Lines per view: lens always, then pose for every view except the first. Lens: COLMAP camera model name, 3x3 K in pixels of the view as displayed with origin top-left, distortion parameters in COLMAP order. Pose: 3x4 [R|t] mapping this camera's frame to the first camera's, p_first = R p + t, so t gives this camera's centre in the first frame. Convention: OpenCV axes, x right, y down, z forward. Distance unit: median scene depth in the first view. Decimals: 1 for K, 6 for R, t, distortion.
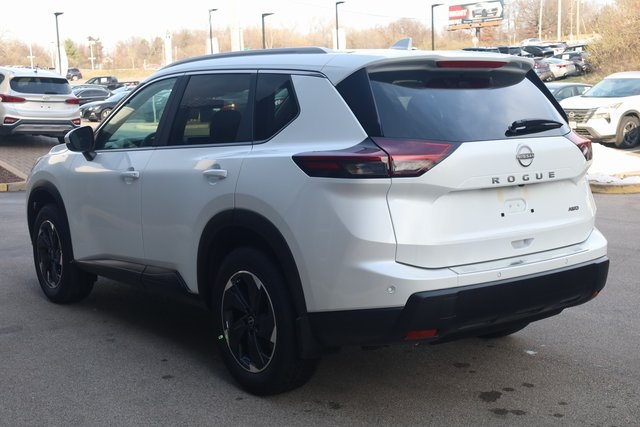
lens RADIAL K [[902.6, 0, 320.0], [0, 902.6, 213.5], [0, 0, 1]] dist [0.027718, 0.084473]
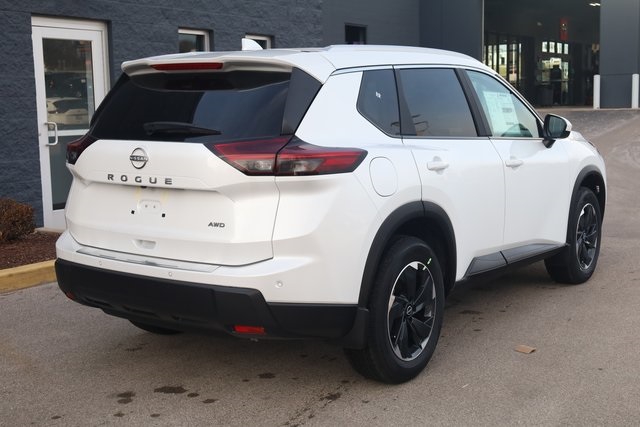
lens RADIAL K [[861.1, 0, 320.0], [0, 861.1, 213.5], [0, 0, 1]] dist [0.016484, 0.017781]
pose [[0.299564, 0.149472, -0.942295, 1.165918], [-0.120588, 0.985663, 0.118015, -0.135999], [0.946425, 0.078276, 0.313294, 0.862583]]
